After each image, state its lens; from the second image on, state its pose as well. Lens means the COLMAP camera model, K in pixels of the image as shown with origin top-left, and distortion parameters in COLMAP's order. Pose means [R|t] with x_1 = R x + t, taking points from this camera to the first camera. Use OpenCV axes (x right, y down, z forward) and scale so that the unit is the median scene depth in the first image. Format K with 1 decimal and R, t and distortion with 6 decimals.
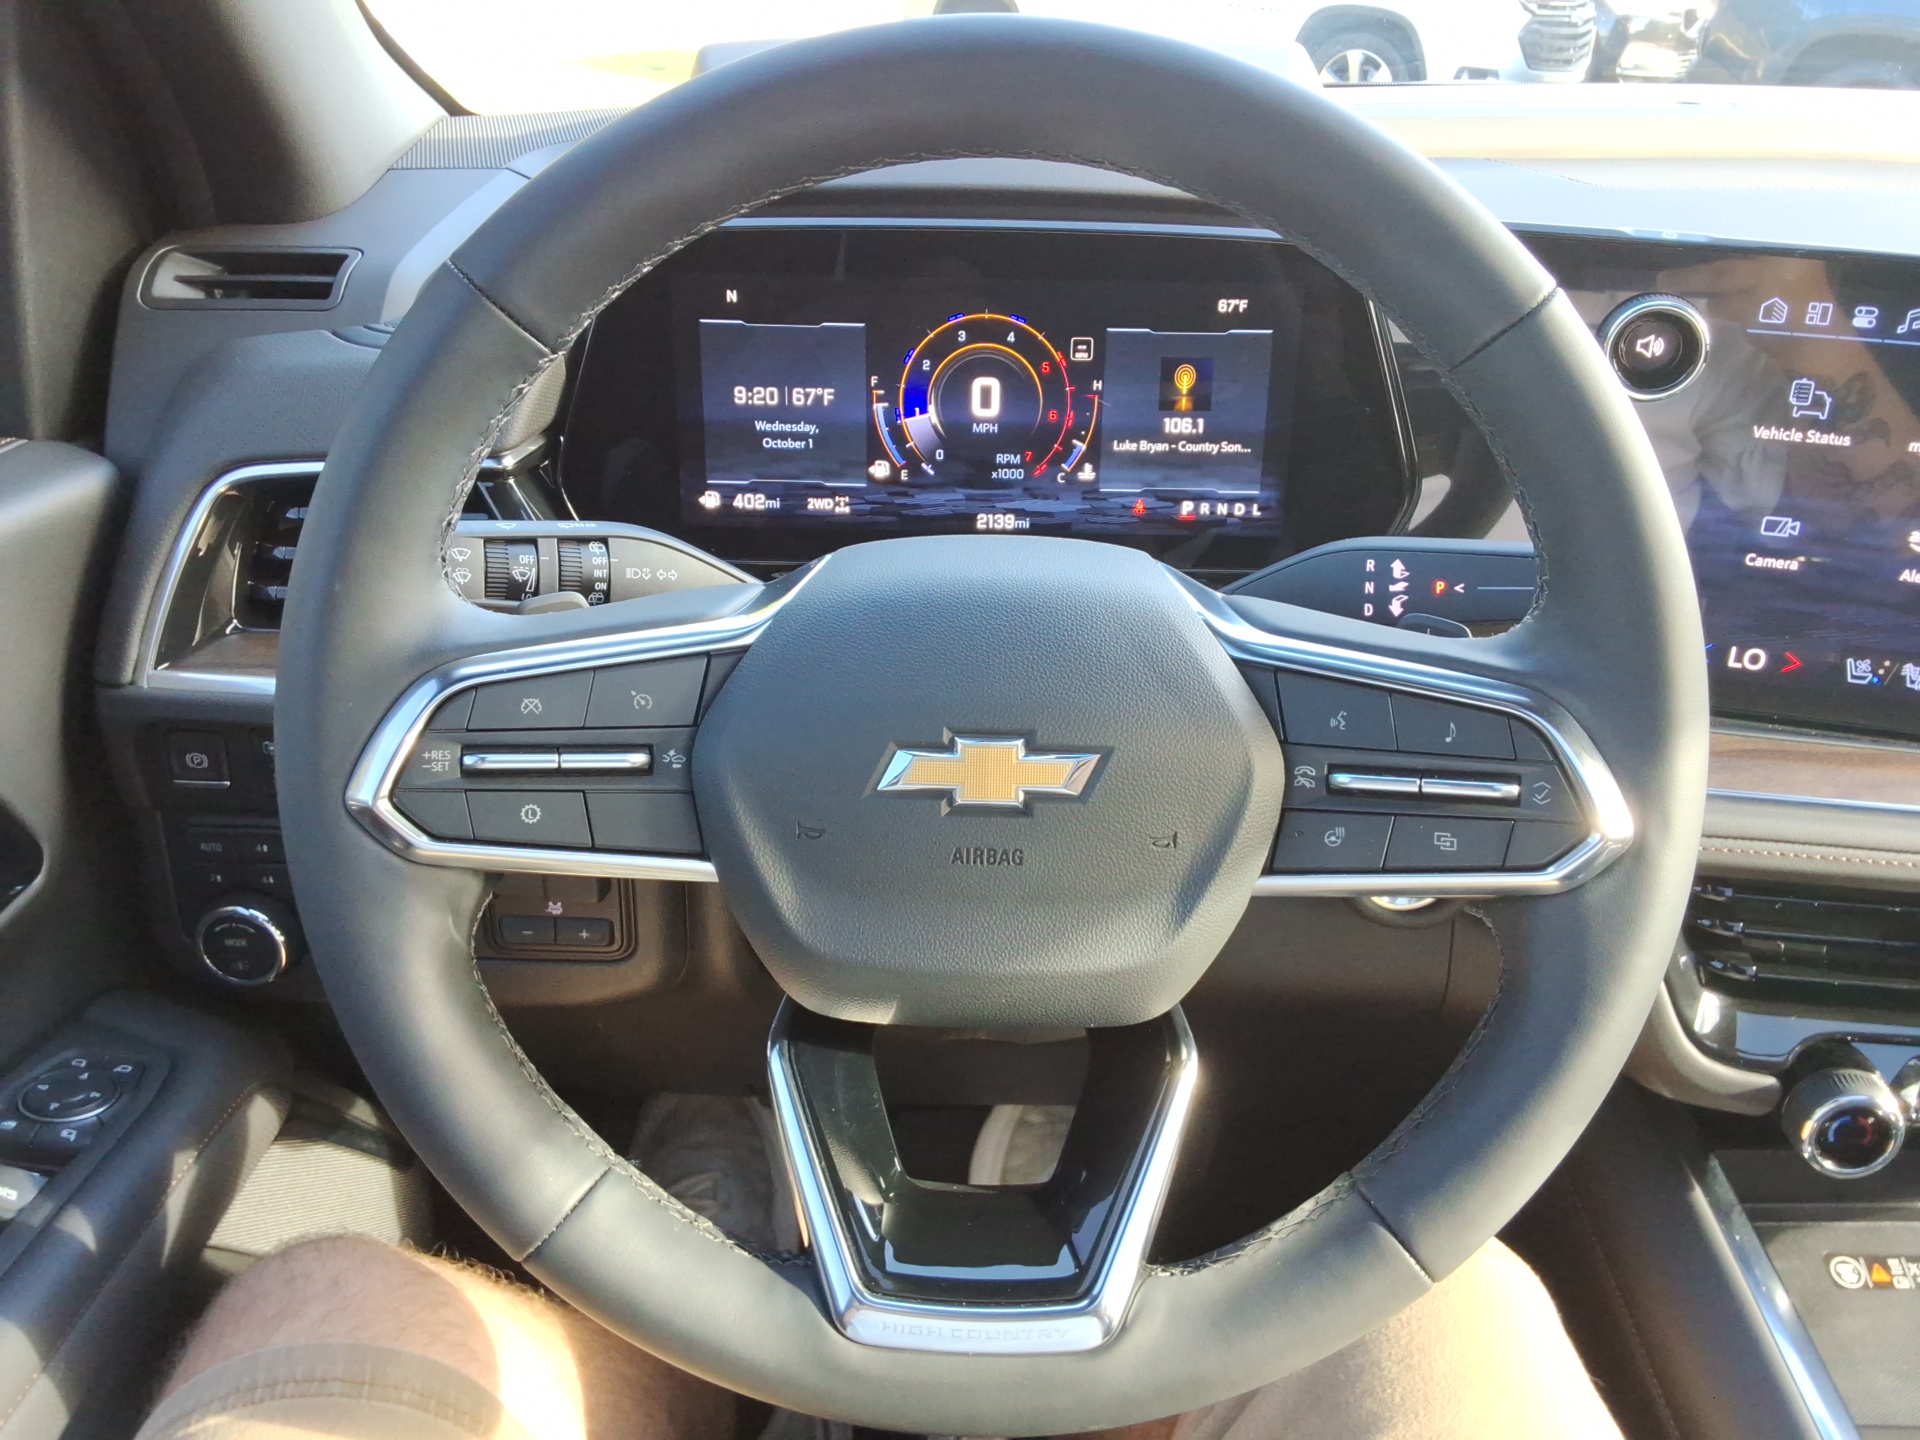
lens RADIAL K [[1539.5, 0, 979.3], [0, 1539.5, 699.6], [0, 0, 1]] dist [0.122802, -0.196293]
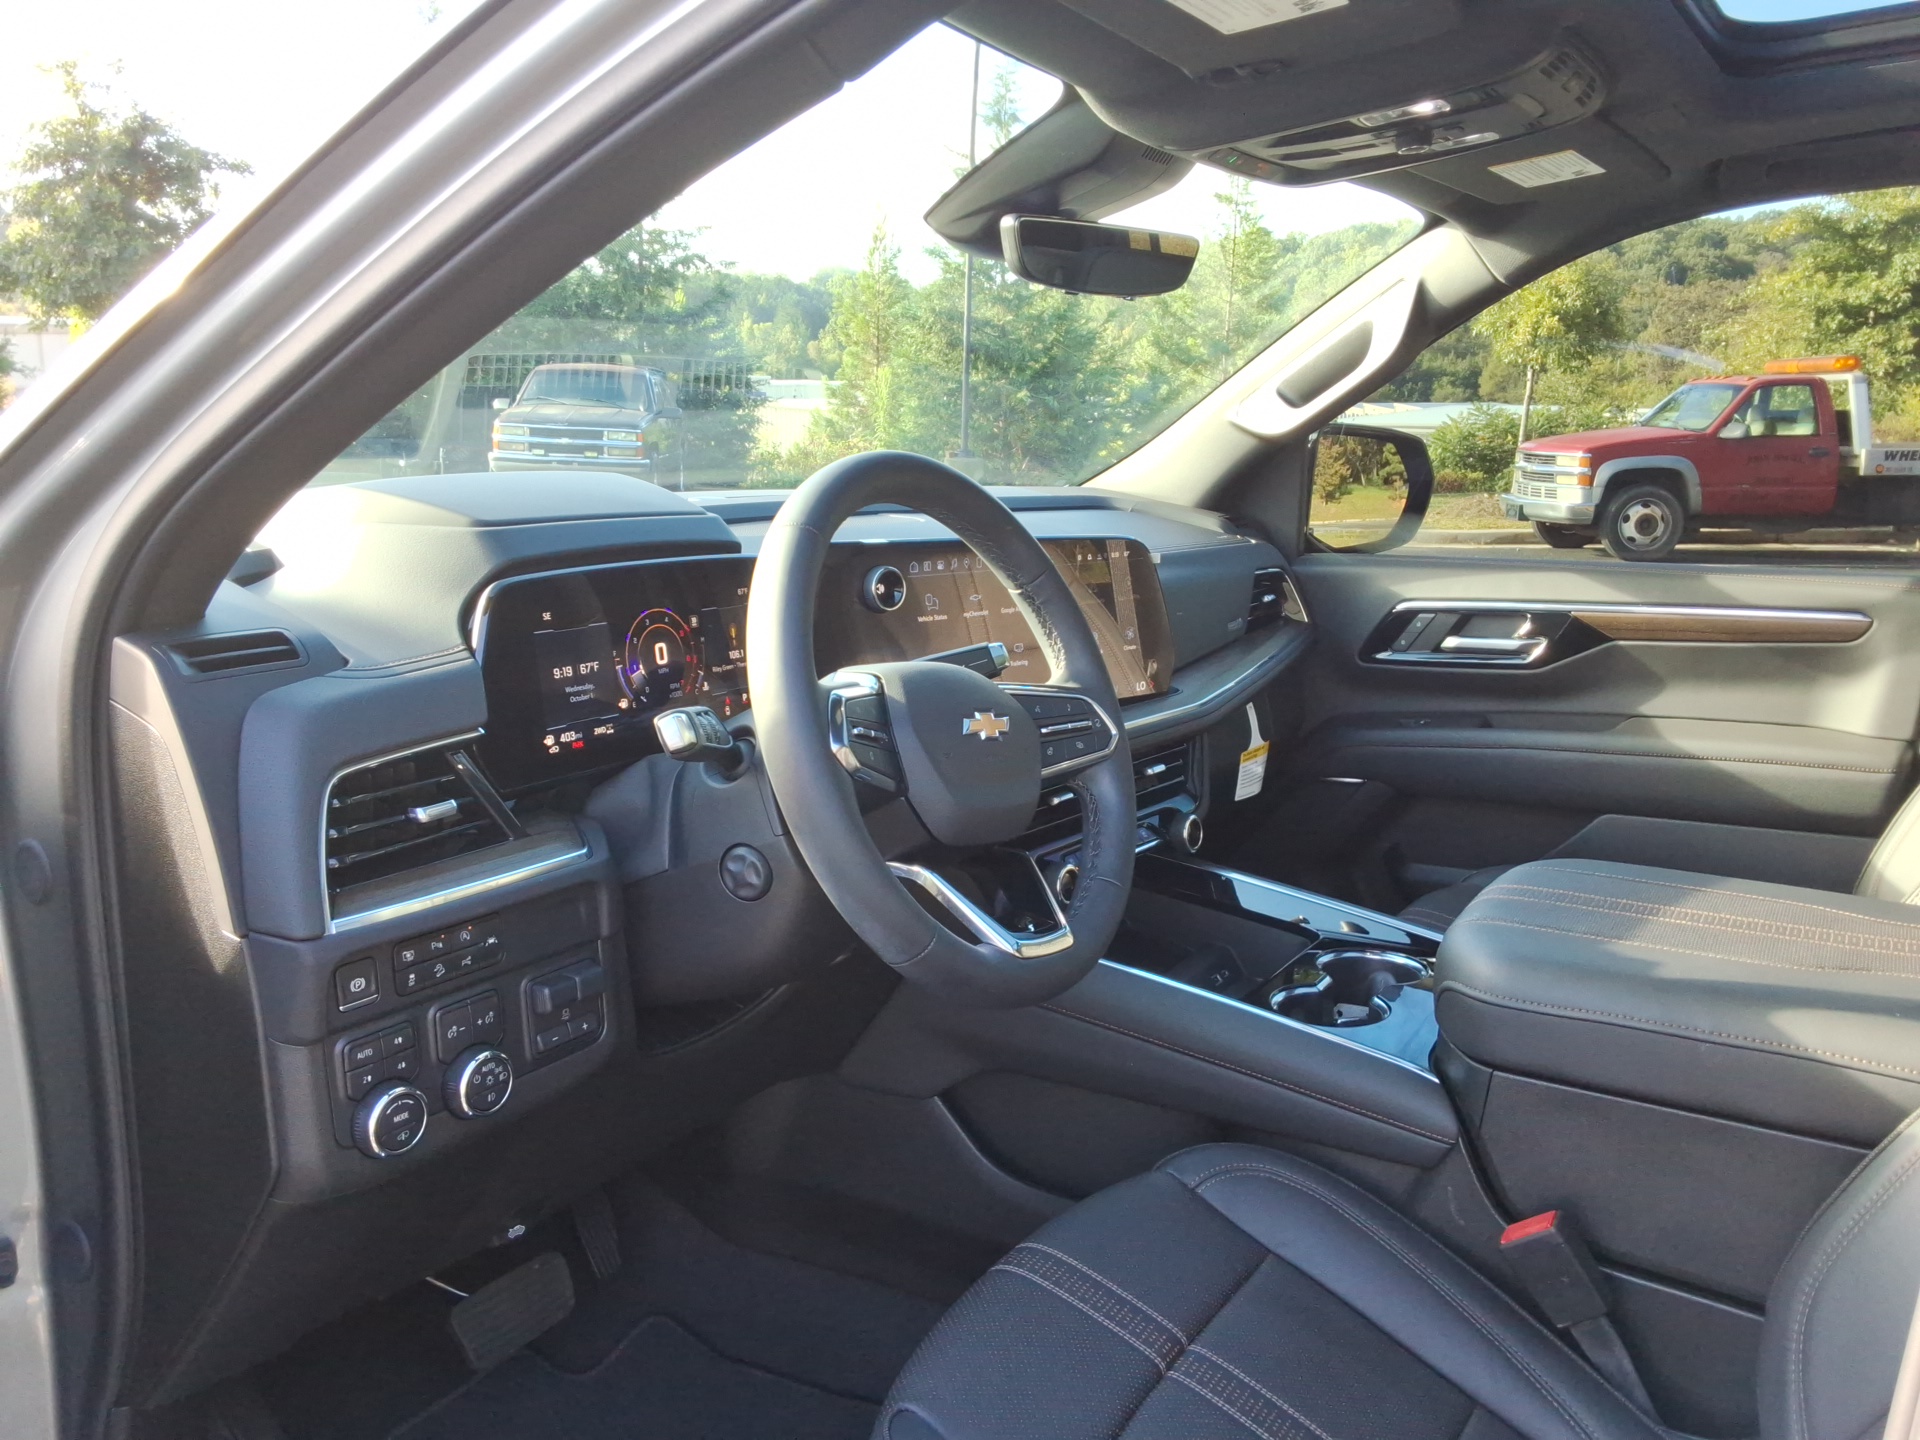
lens RADIAL K [[1524.2, 0, 976.5], [0, 1524.2, 699.6], [0, 0, 1]] dist [0.181517, -0.255141]
pose [[0.515399, -0.162255, 0.841449, -1.305365], [0.372413, 0.926751, -0.049405, 0.075535], [-0.771798, 0.338830, 0.538073, -0.211130]]
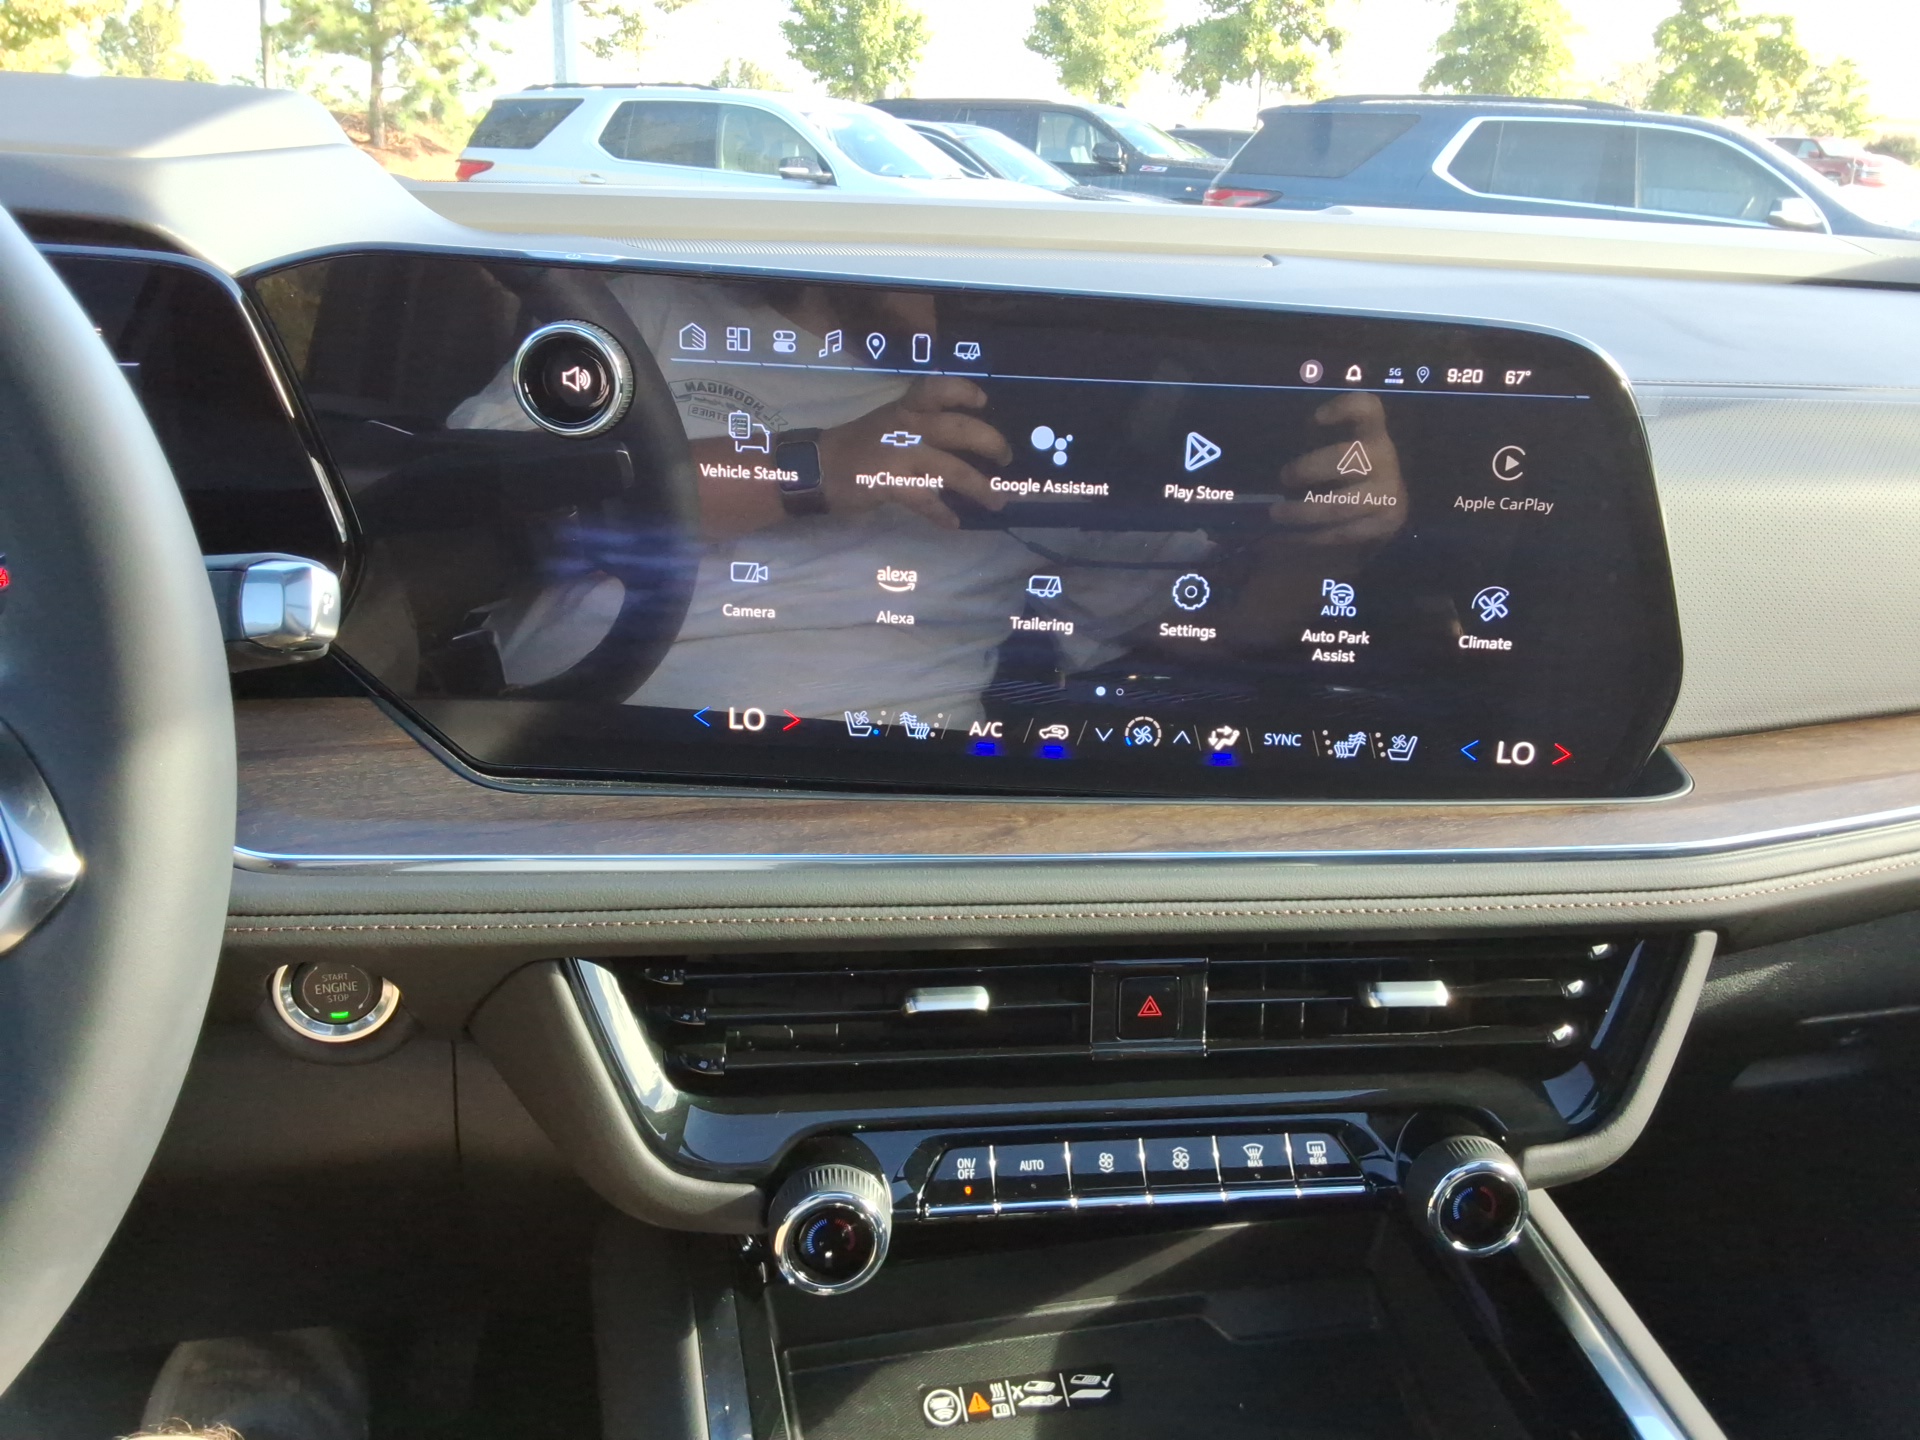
lens RADIAL K [[1556.9, 0, 971.2], [0, 1556.9, 703.0], [0, 0, 1]] dist [0.136372, -0.203940]
pose [[0.970966, -0.055999, 0.232572, 0.412090], [0.083117, 0.990618, -0.108482, 0.076040], [-0.224315, 0.124663, 0.966510, 0.086867]]
